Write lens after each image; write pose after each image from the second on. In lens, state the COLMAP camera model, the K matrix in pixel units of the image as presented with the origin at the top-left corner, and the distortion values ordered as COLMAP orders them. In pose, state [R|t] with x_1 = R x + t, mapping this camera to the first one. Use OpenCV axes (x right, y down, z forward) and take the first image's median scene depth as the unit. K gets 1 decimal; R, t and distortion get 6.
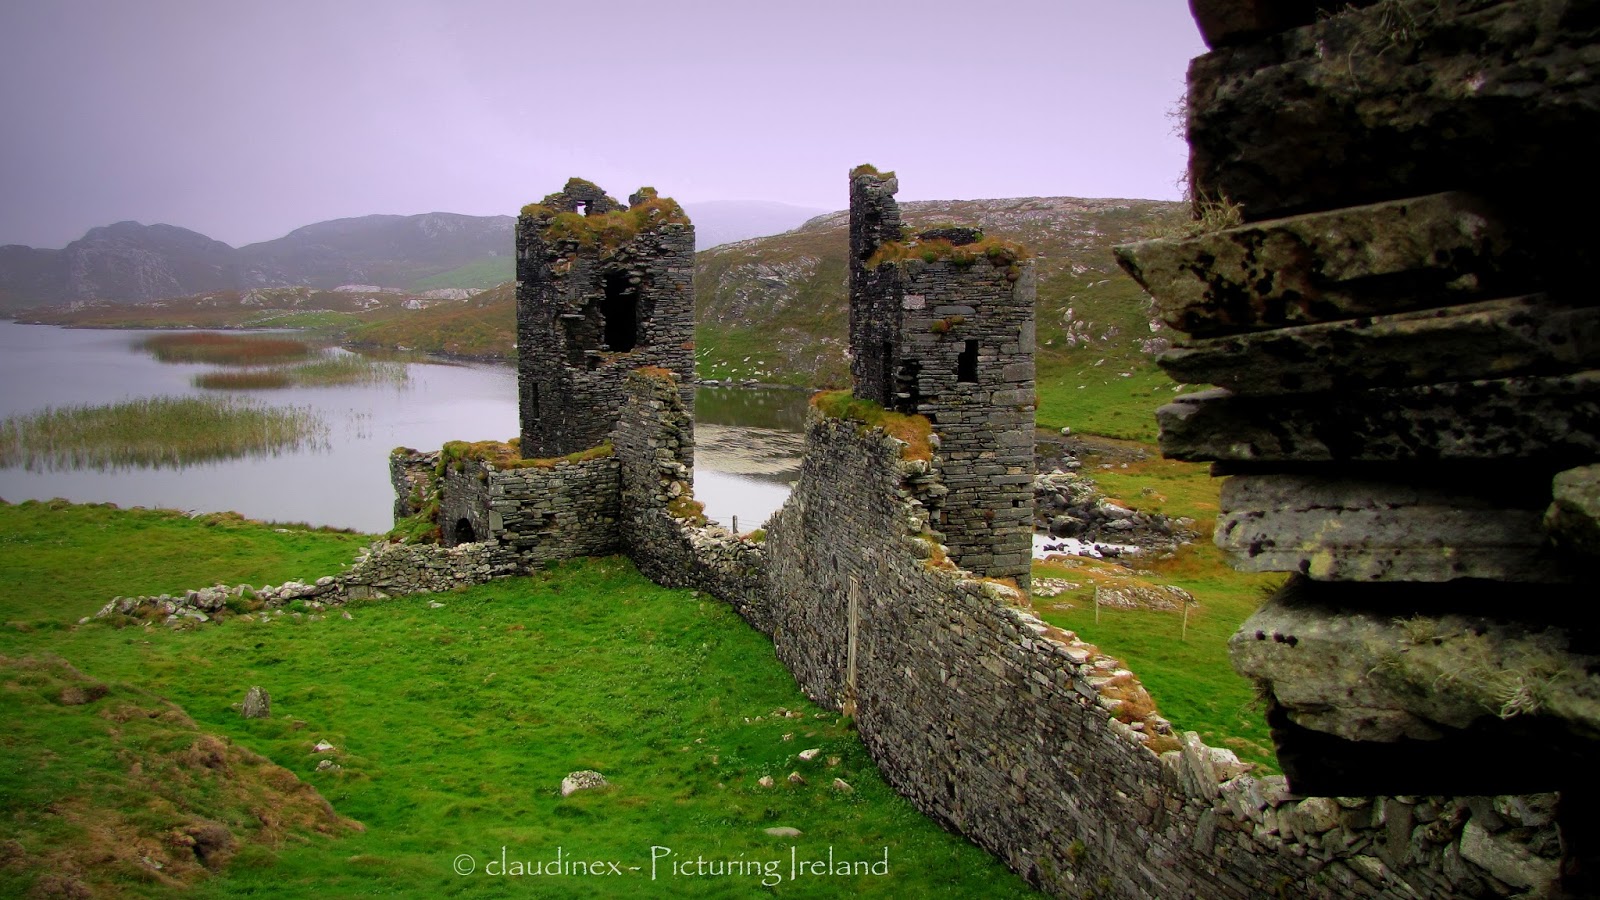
lens RADIAL K [[1303.0, 0, 794.9], [0, 1303.0, 465.8], [0, 0, 1]] dist [-0.185552, 0.110754]
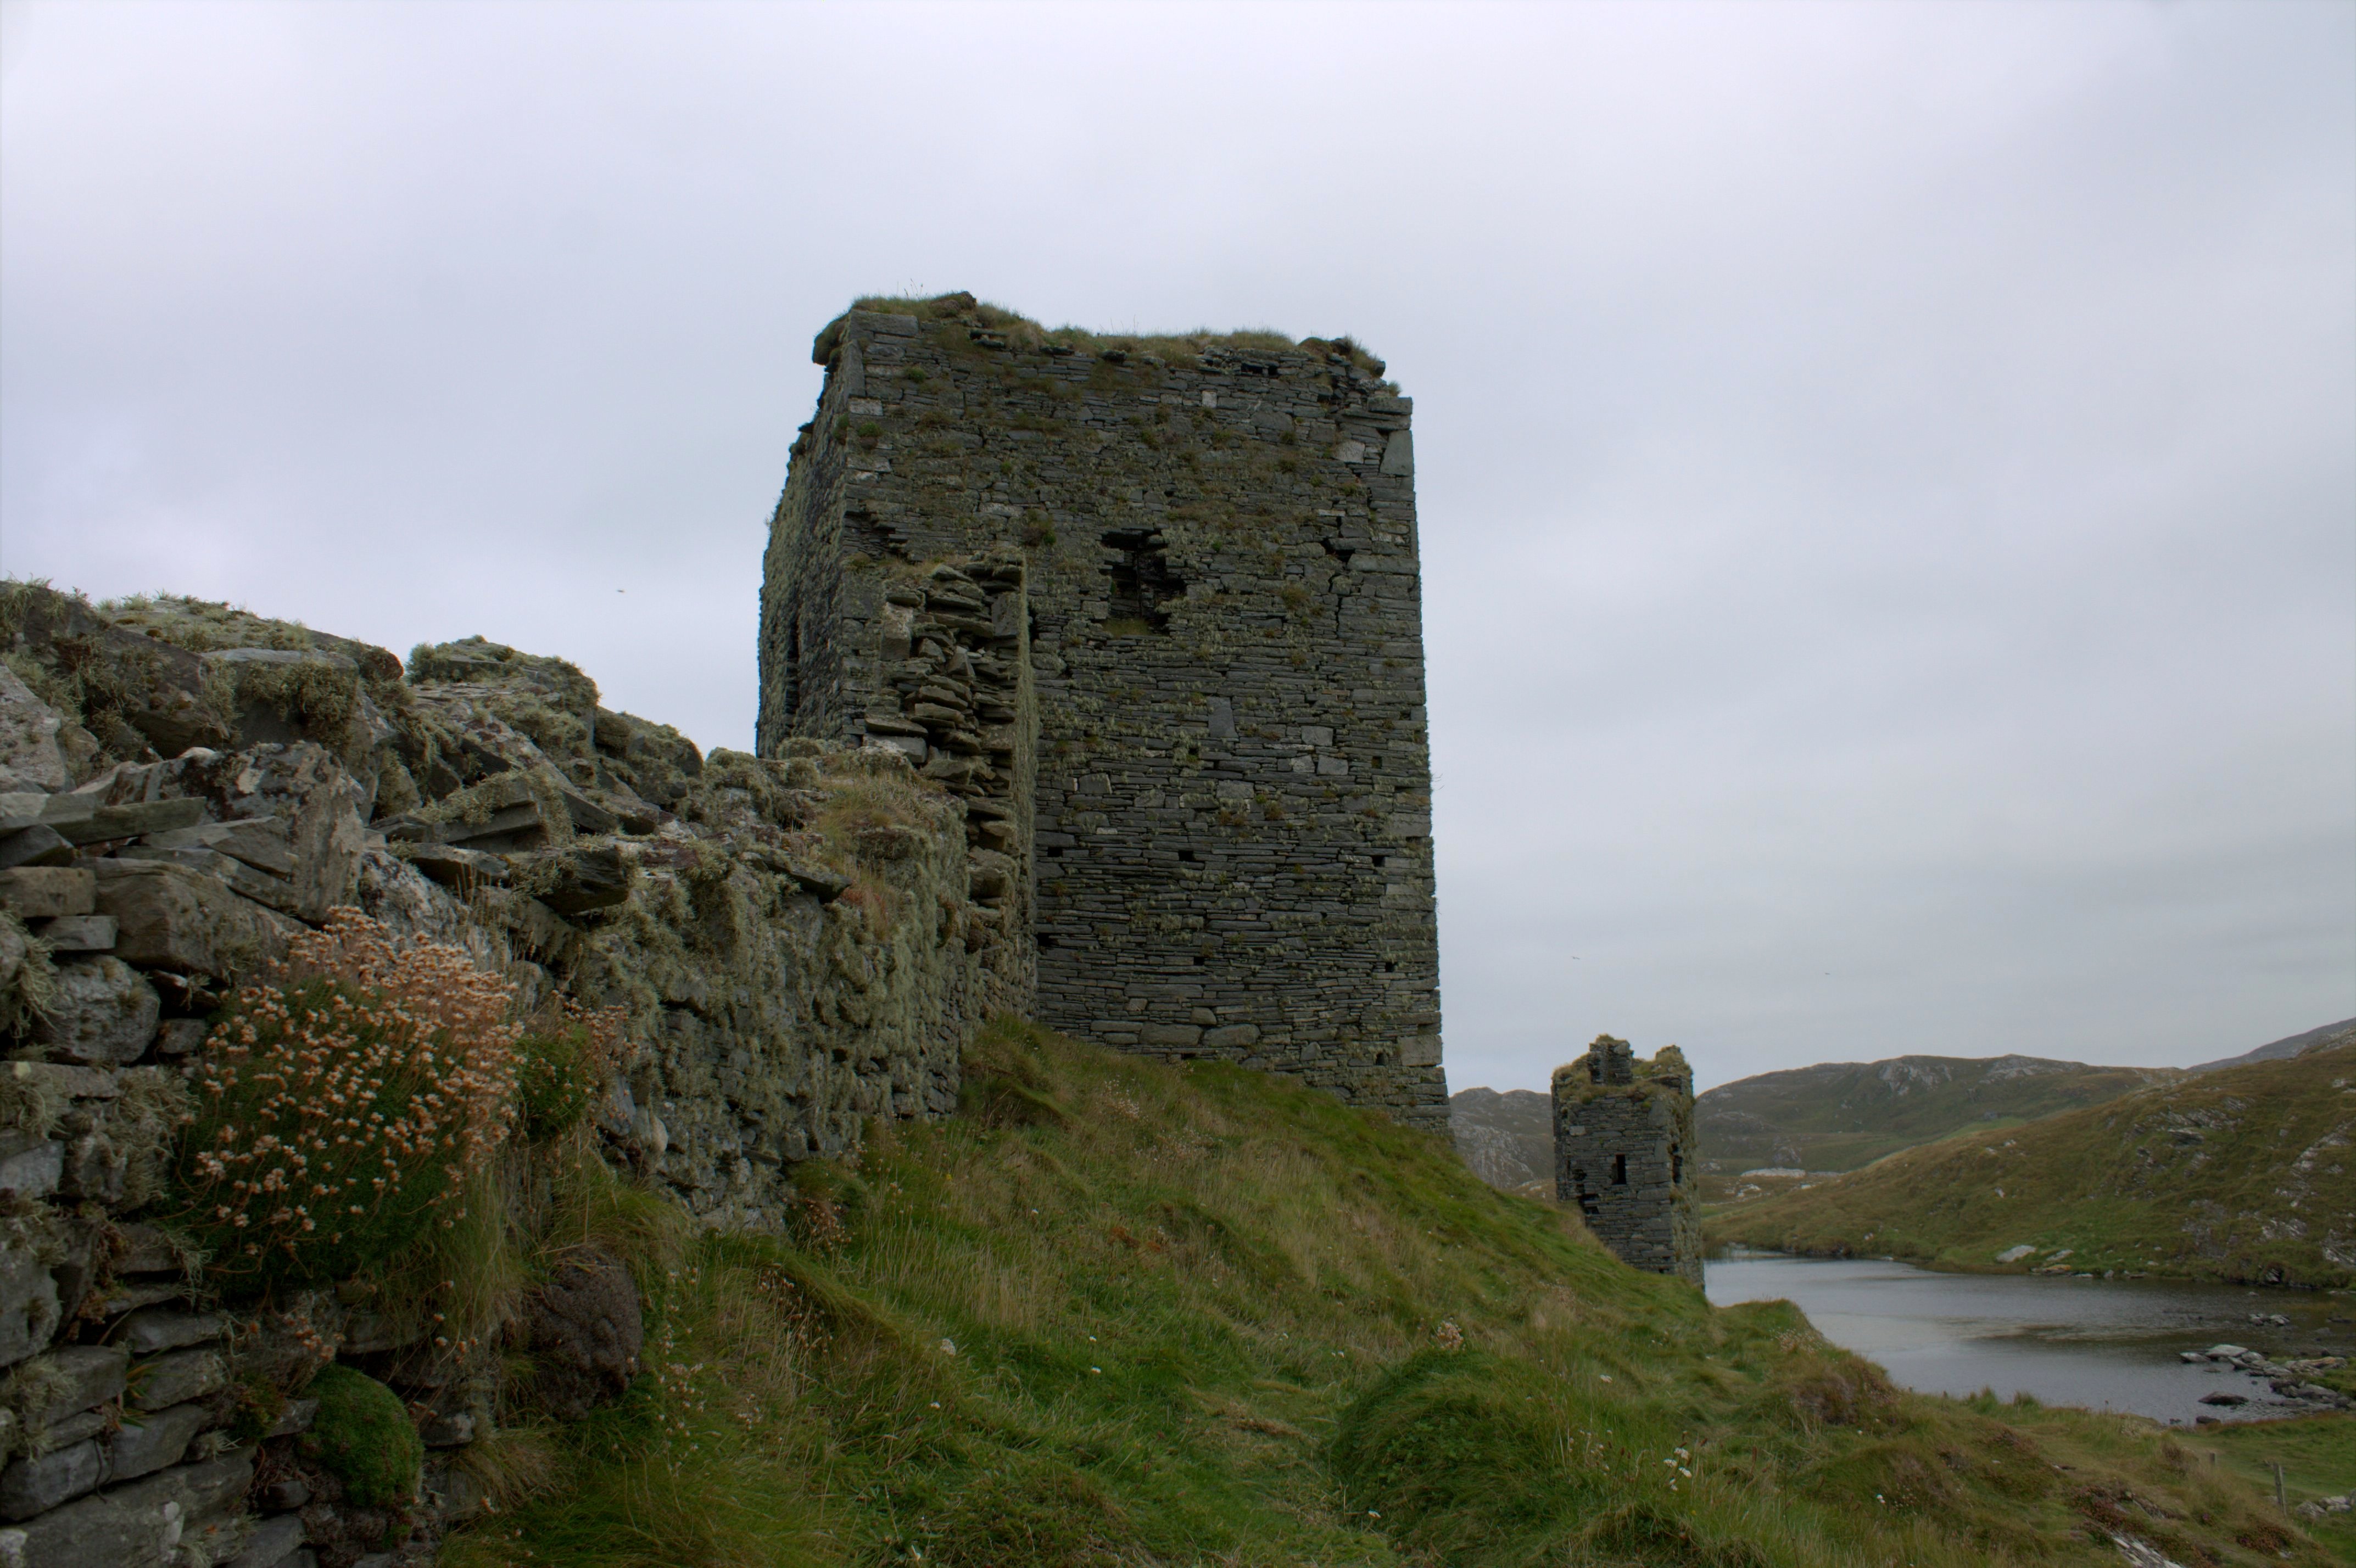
lens RADIAL K [[1823.2, 0, 1178.0], [0, 1823.2, 784.0], [0, 0, 1]] dist [0.006163, 0.005077]
pose [[0.800877, -0.159902, -0.577085, 0.952683], [-0.046846, 0.944006, -0.326584, 0.195624], [0.596994, 0.288588, 0.748542, -0.924519]]
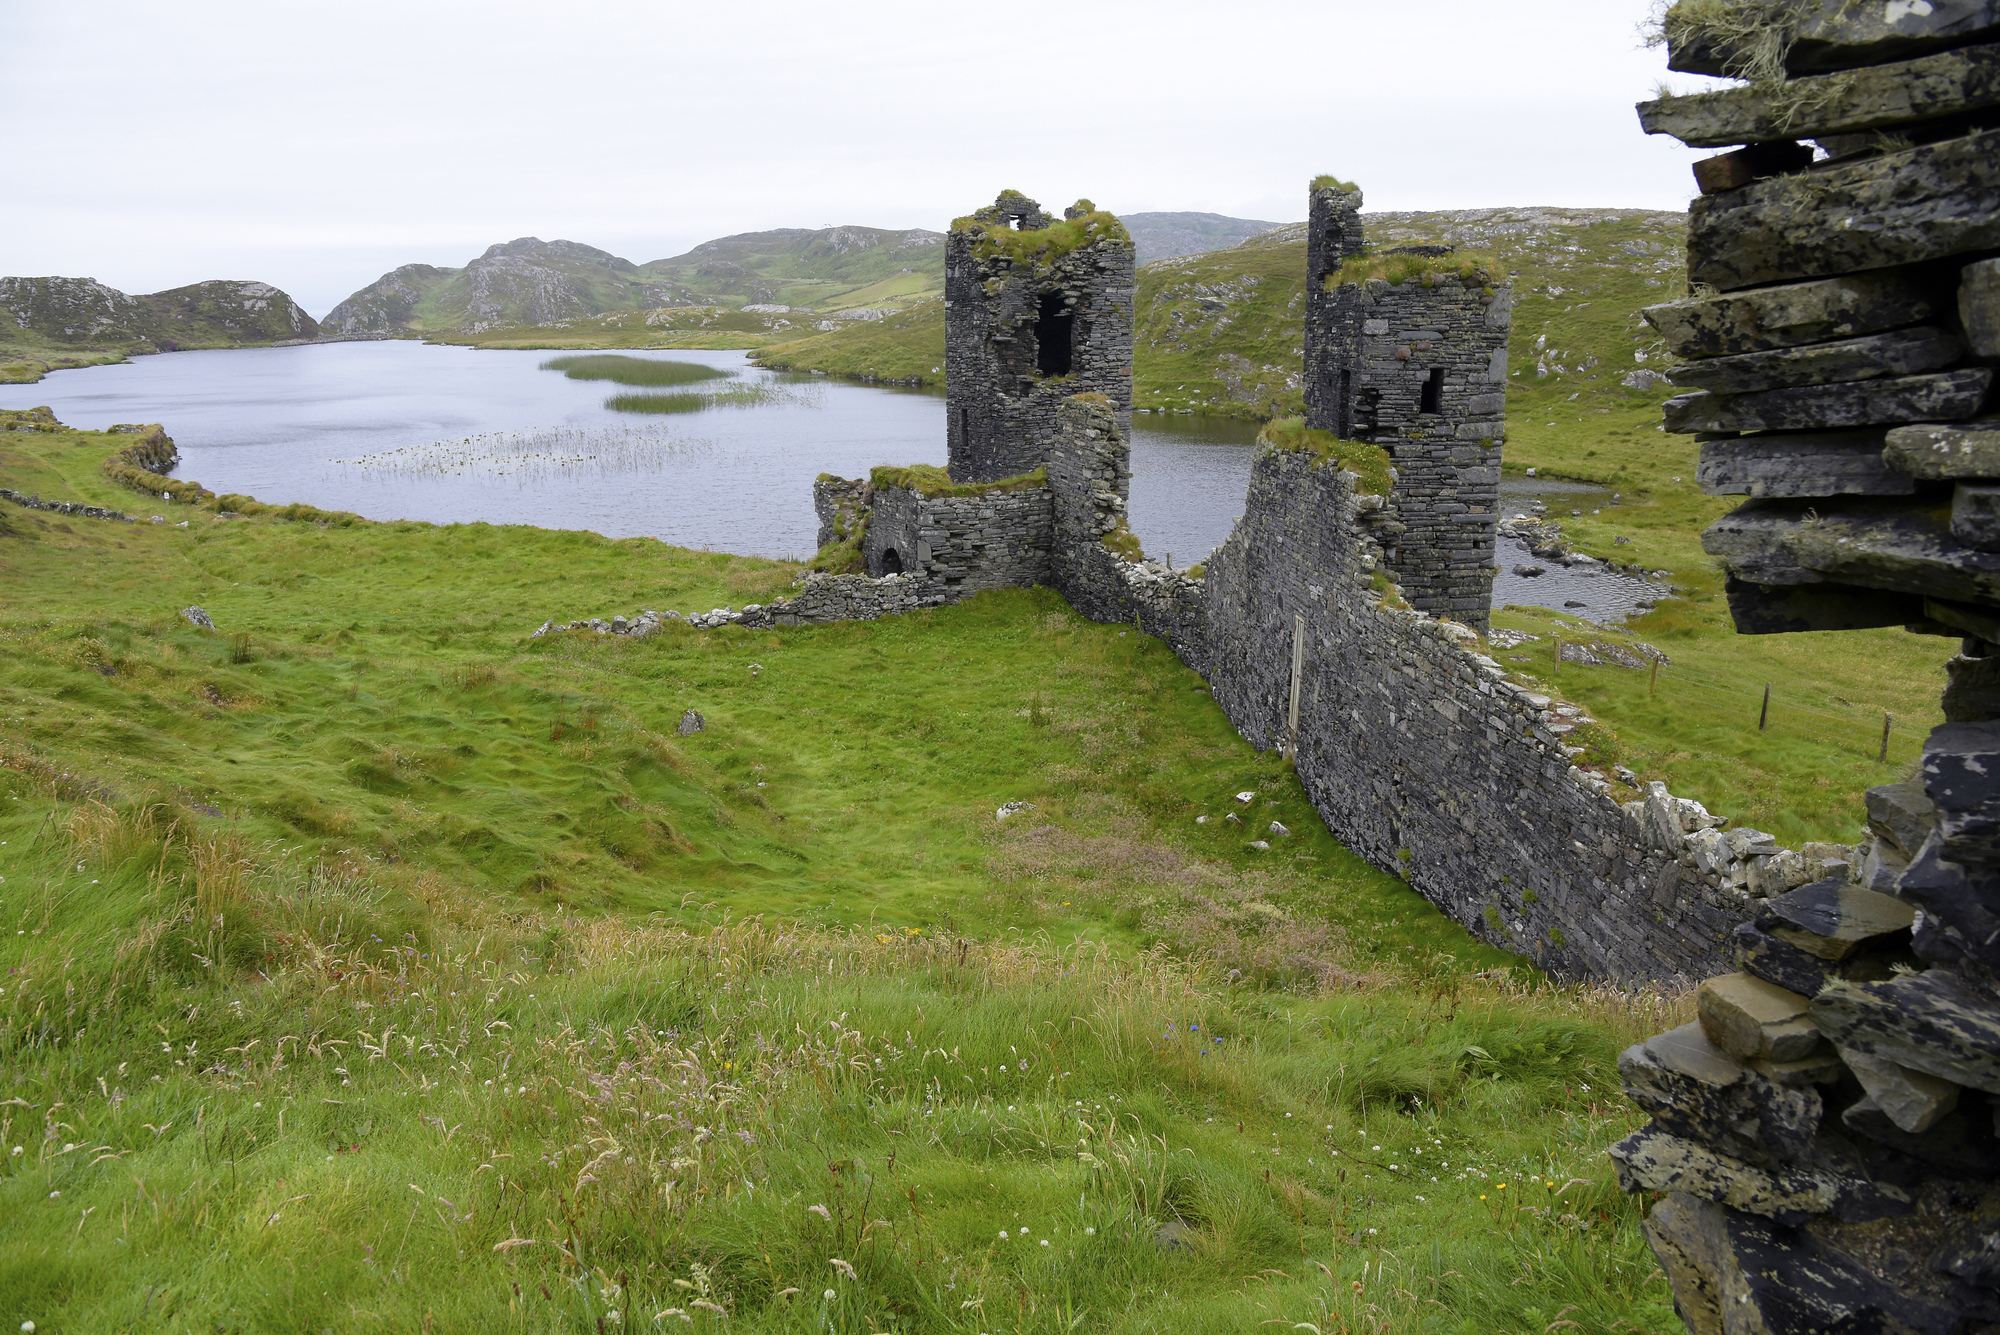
lens RADIAL K [[1380.0, 0, 1000.0], [0, 1380.0, 667.5], [0, 0, 1]] dist [-0.101769, 0.001685]
pose [[0.986669, 0.037637, -0.158330, -0.010571], [-0.018445, 0.992483, 0.120981, 0.004058], [0.161693, -0.116448, 0.979947, -0.033748]]
